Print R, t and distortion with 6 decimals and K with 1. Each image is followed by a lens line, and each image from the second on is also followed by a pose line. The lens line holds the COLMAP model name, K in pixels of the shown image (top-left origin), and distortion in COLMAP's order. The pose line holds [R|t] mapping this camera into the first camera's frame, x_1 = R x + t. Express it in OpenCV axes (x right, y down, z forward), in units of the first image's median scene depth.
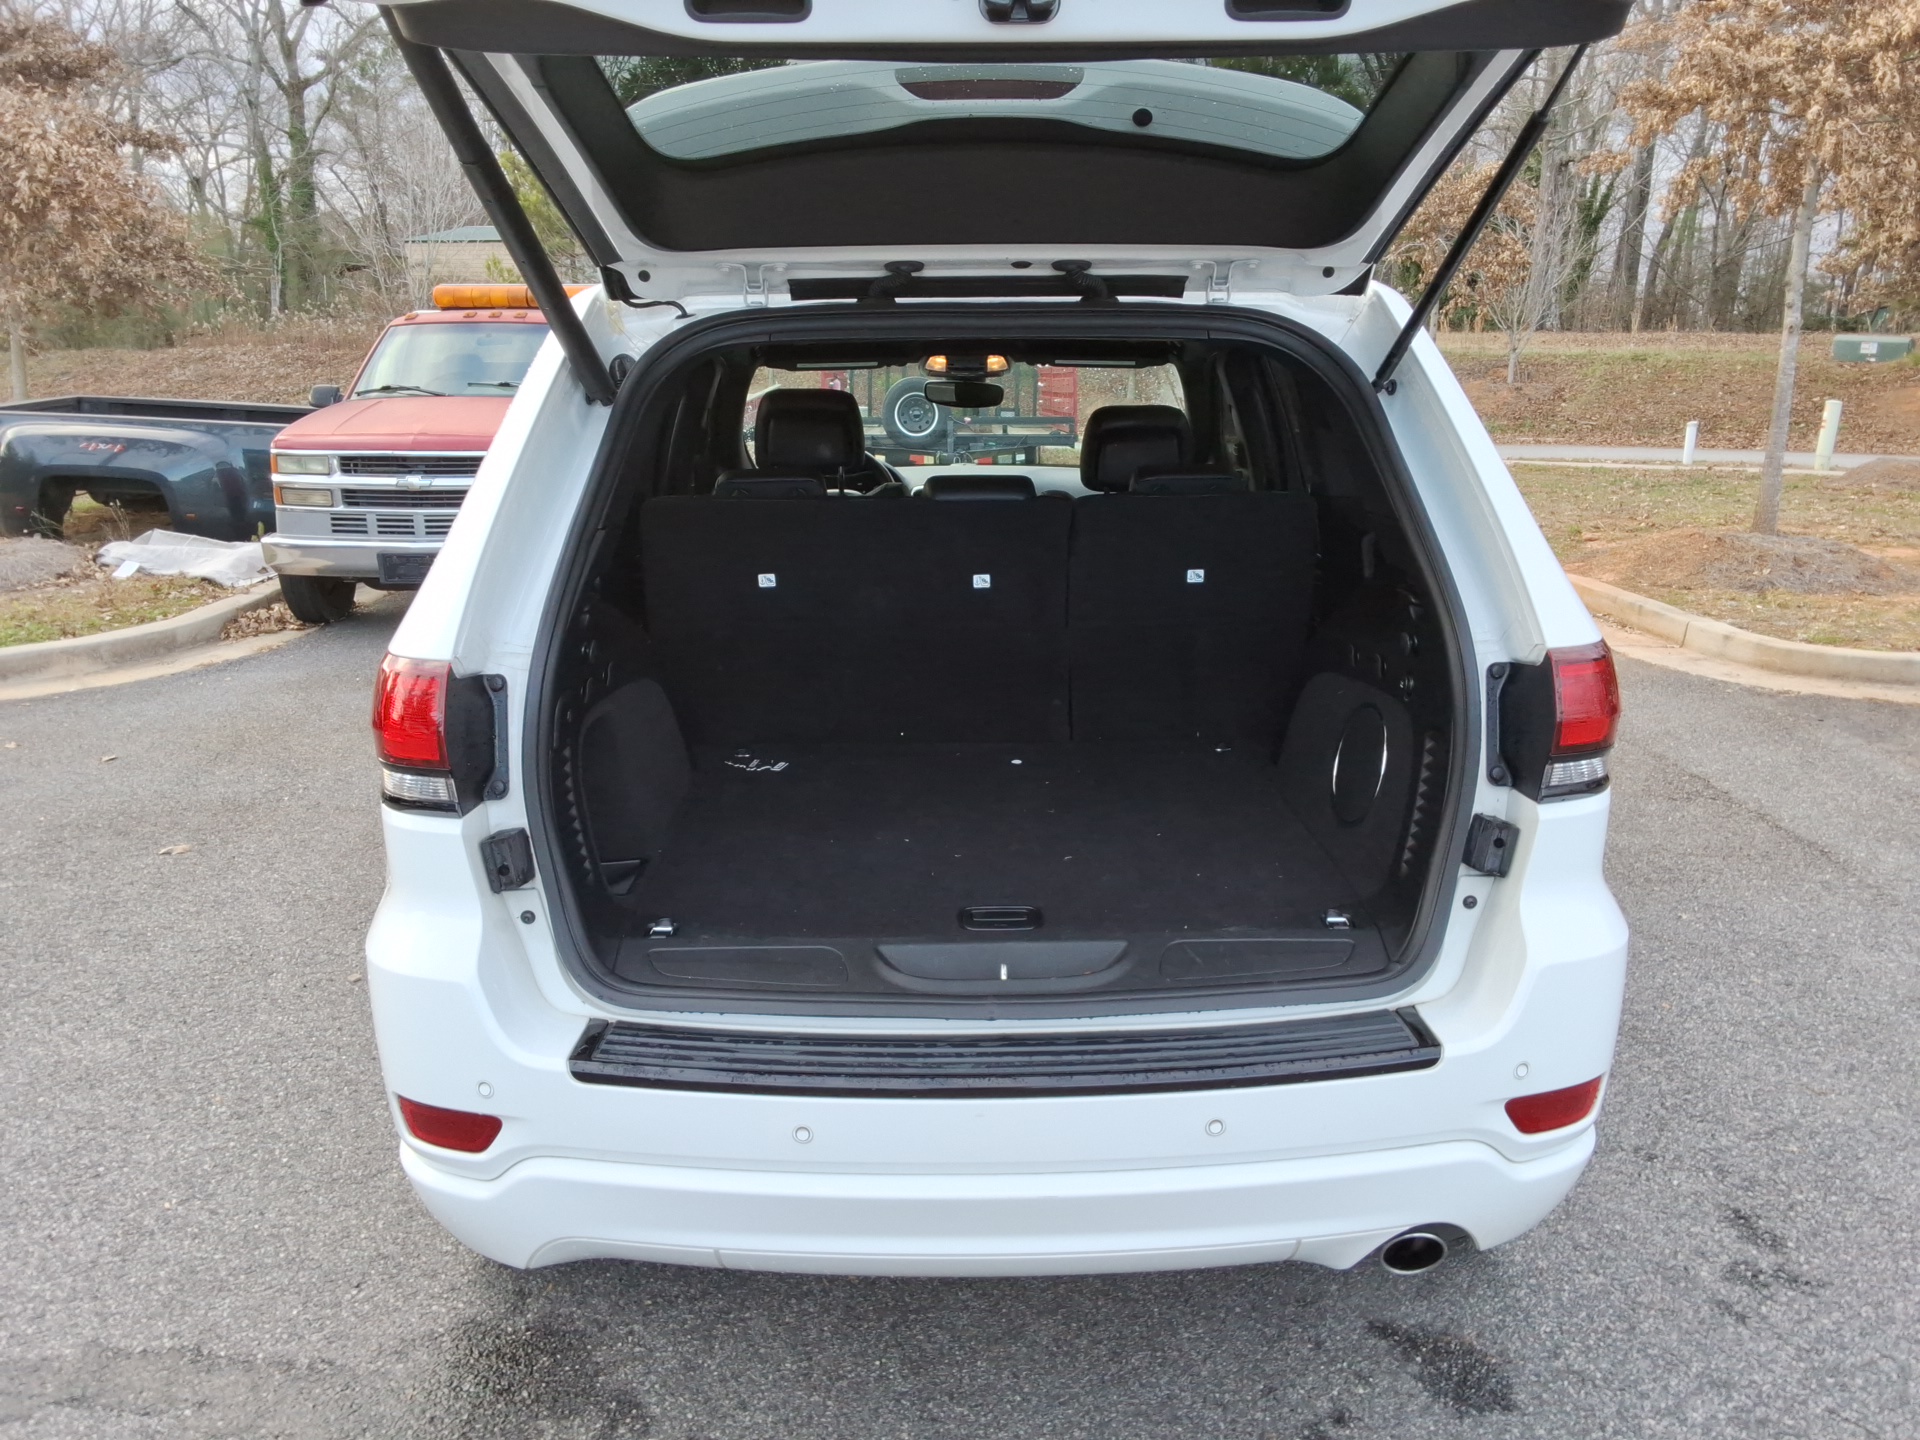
lens RADIAL K [[1541.7, 0, 965.5], [0, 1541.7, 722.9], [0, 0, 1]] dist [0.067041, -0.094268]
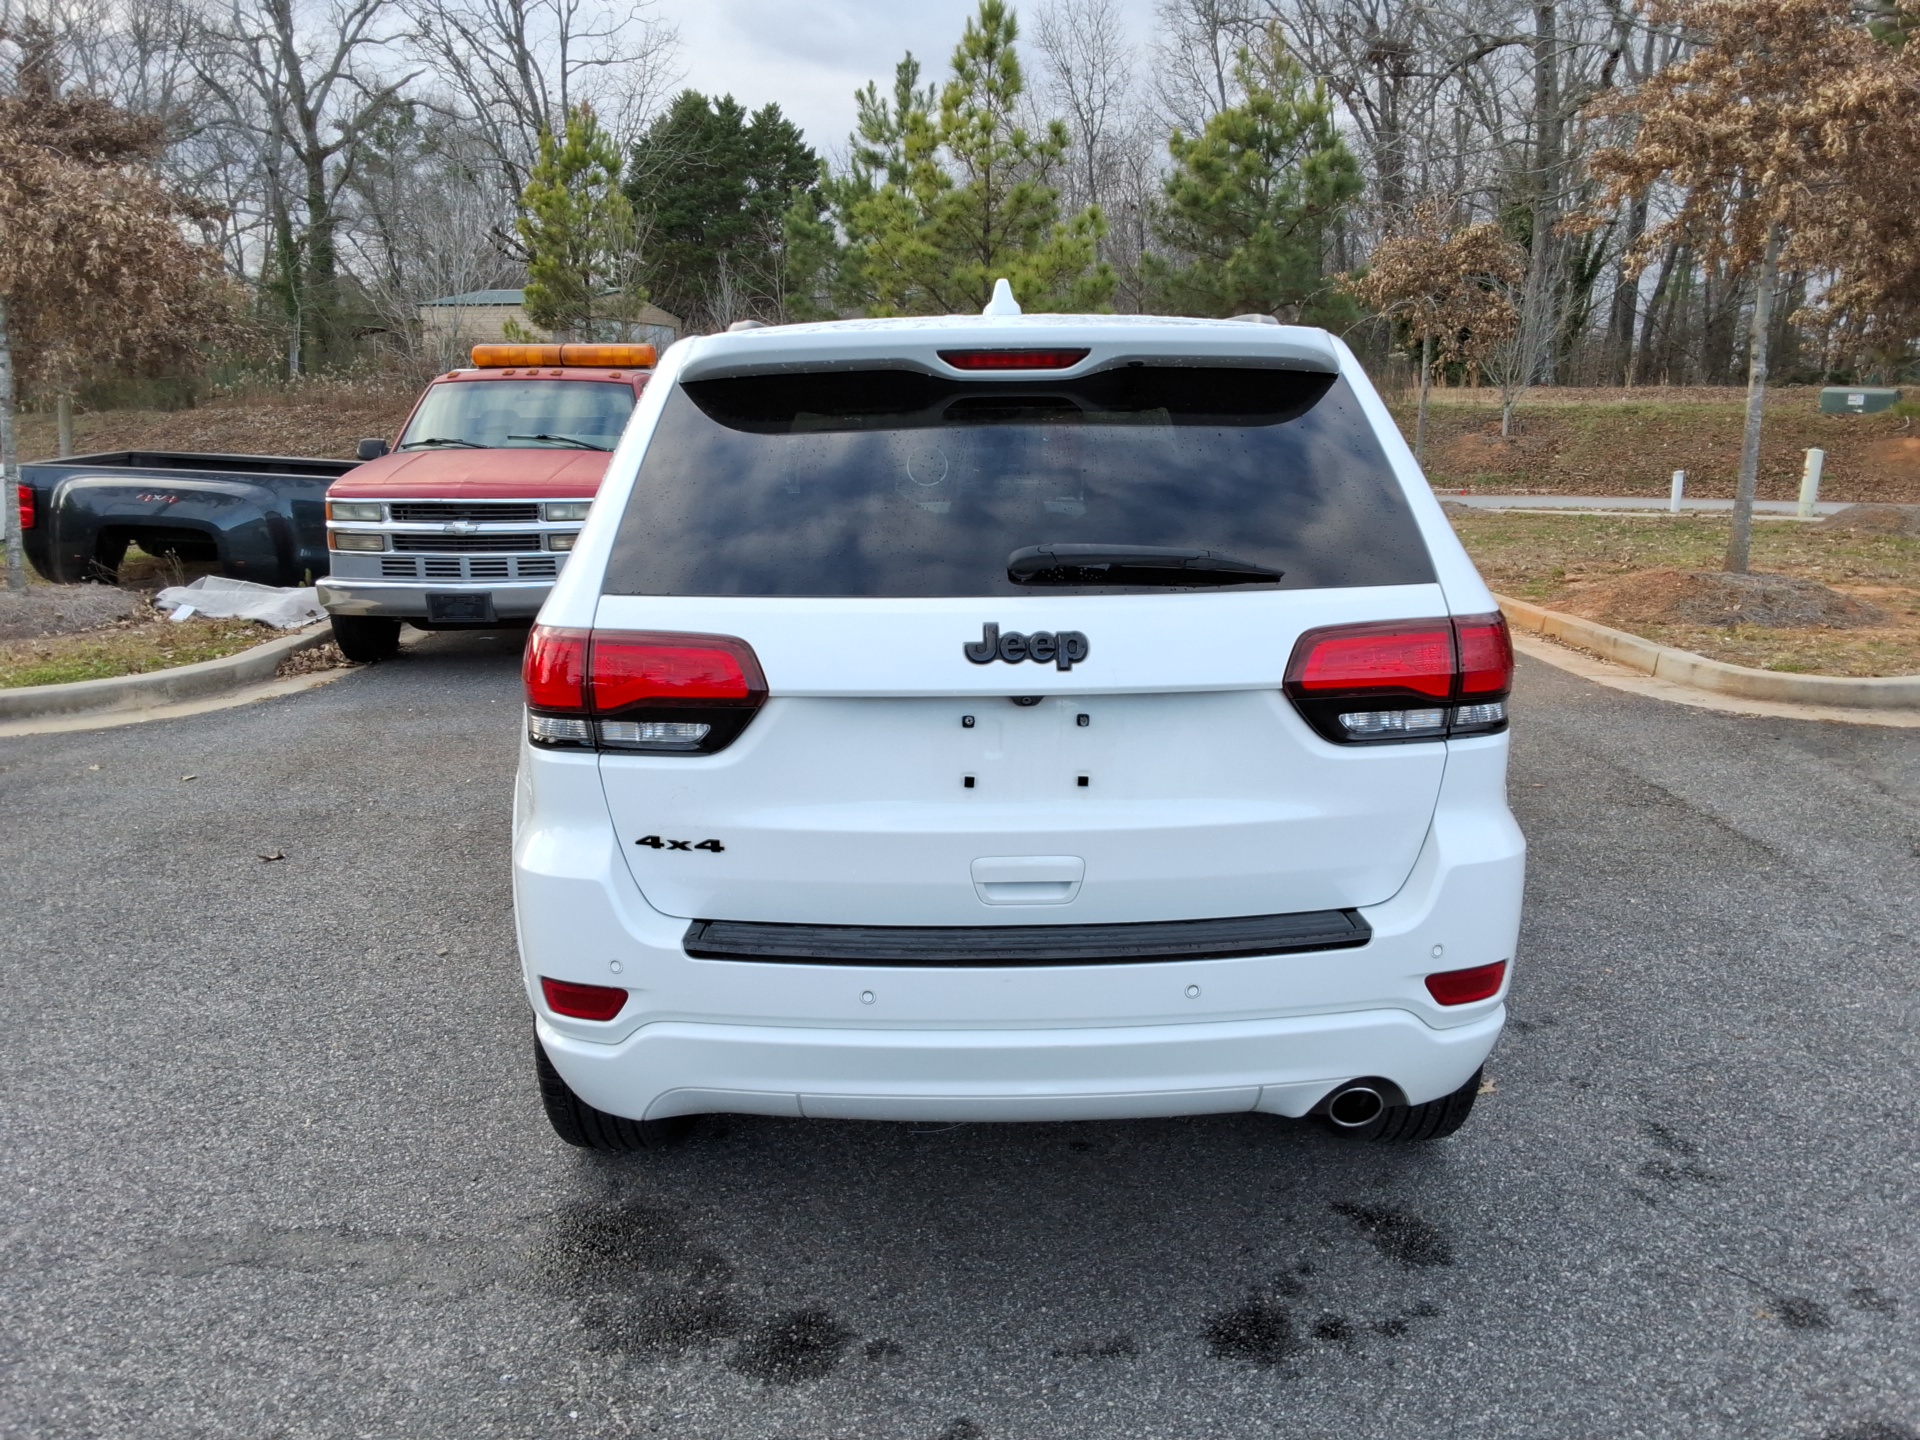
lens RADIAL K [[1541.7, 0, 967.0], [0, 1541.7, 725.6], [0, 0, 1]] dist [0.067041, -0.094268]
pose [[0.999985, -0.004595, -0.003133, -0.006917], [0.004486, 0.999408, -0.034122, 0.032419], [0.003288, 0.034108, 0.999413, -0.101088]]
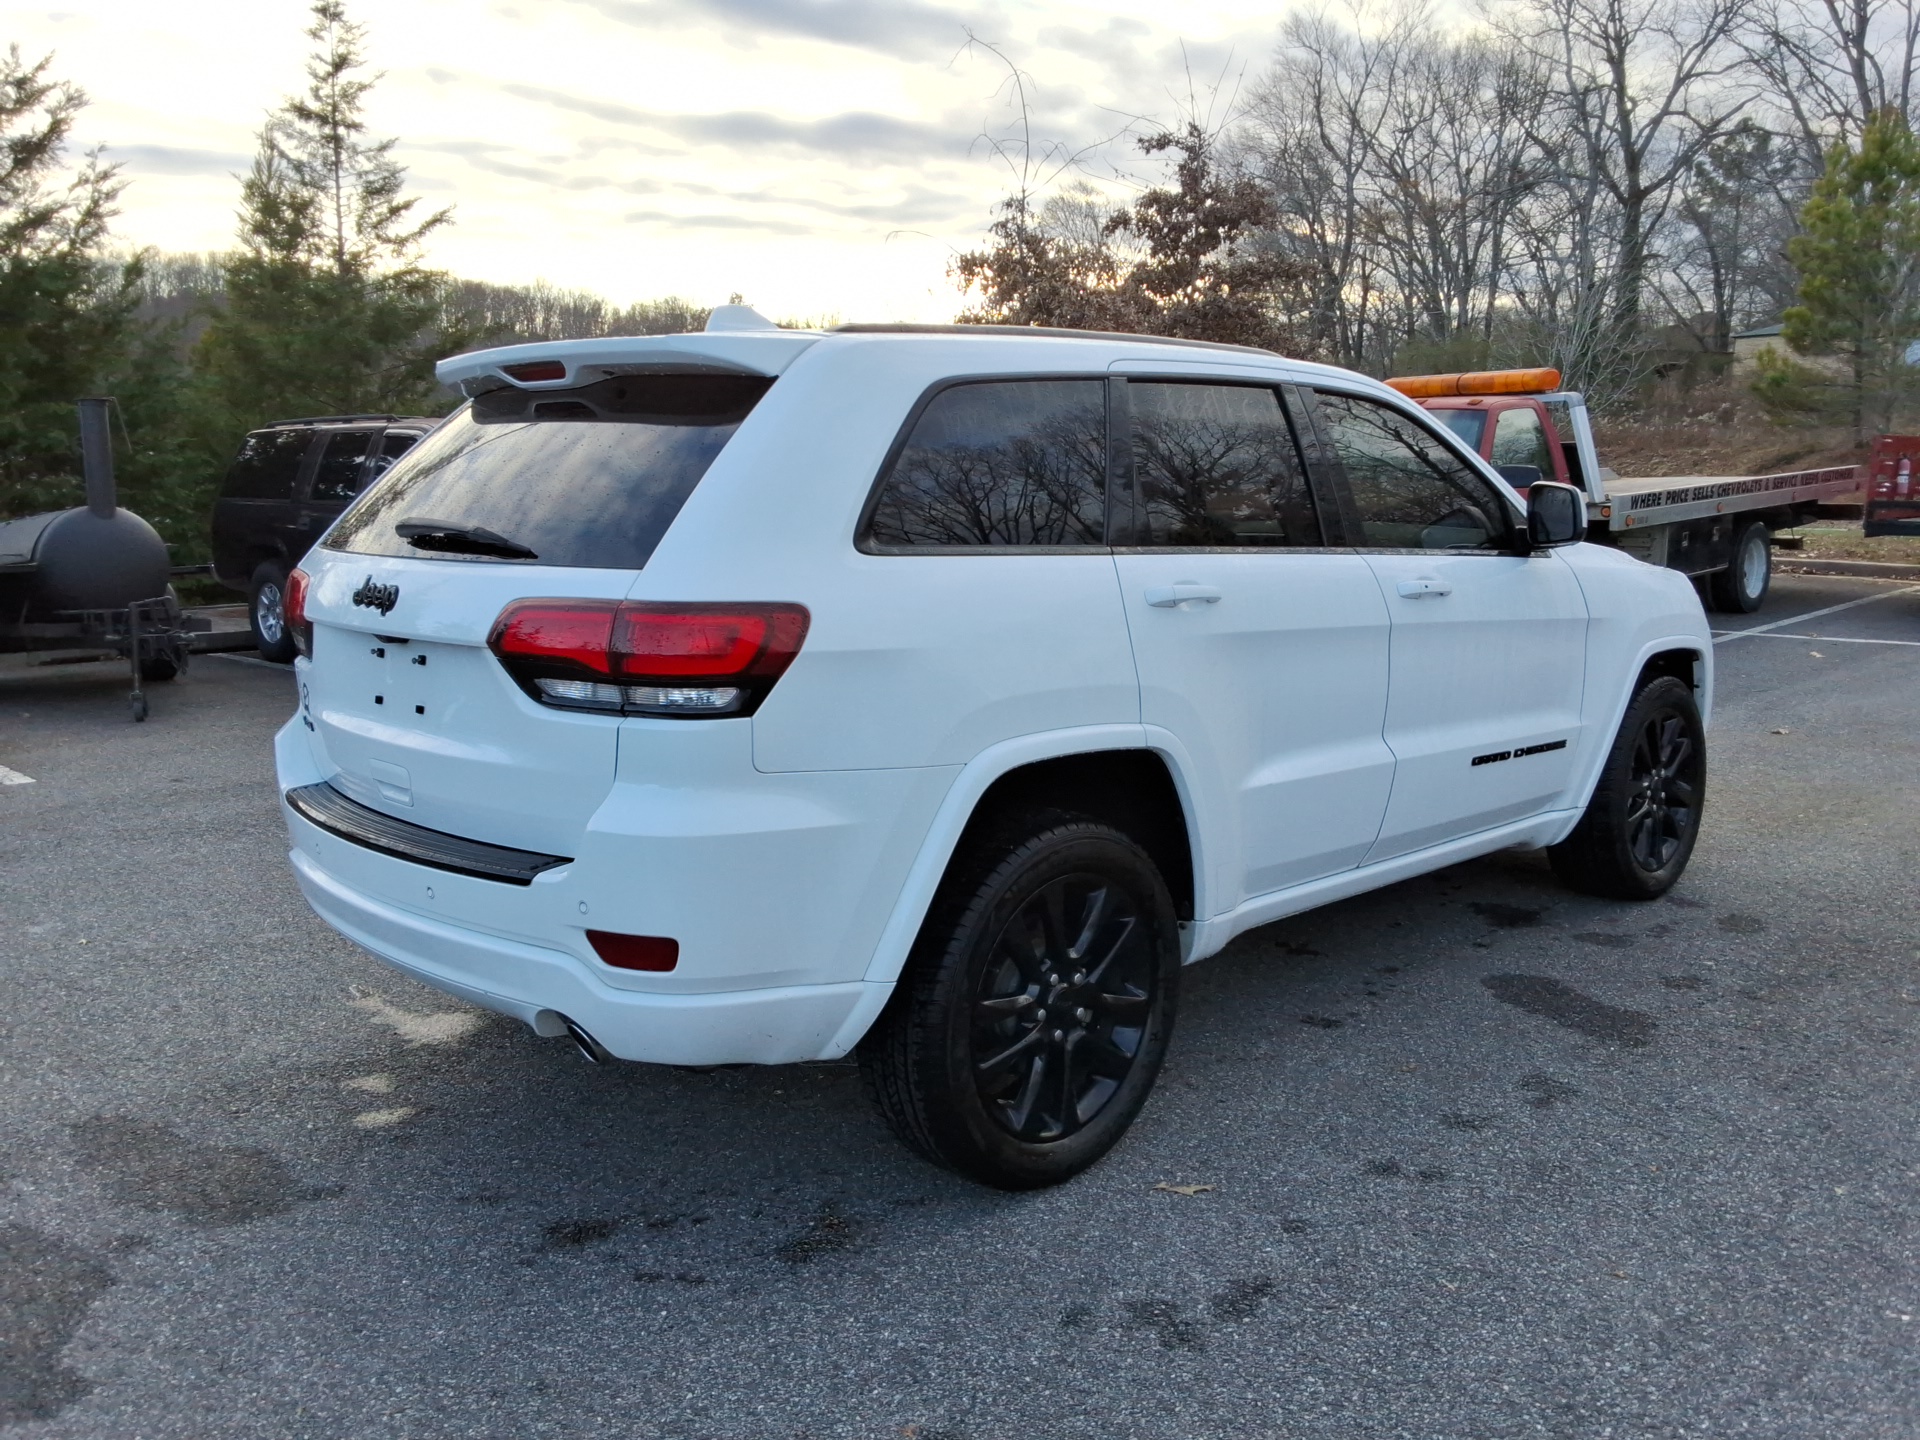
lens RADIAL K [[1541.7, 0, 970.8], [0, 1541.7, 719.8], [0, 0, 1]] dist [0.067041, -0.094268]
pose [[0.688884, 0.111228, -0.716287, 0.605175], [-0.156797, 0.987628, 0.002565, 0.002559], [0.707710, 0.110545, 0.697801, 0.113509]]
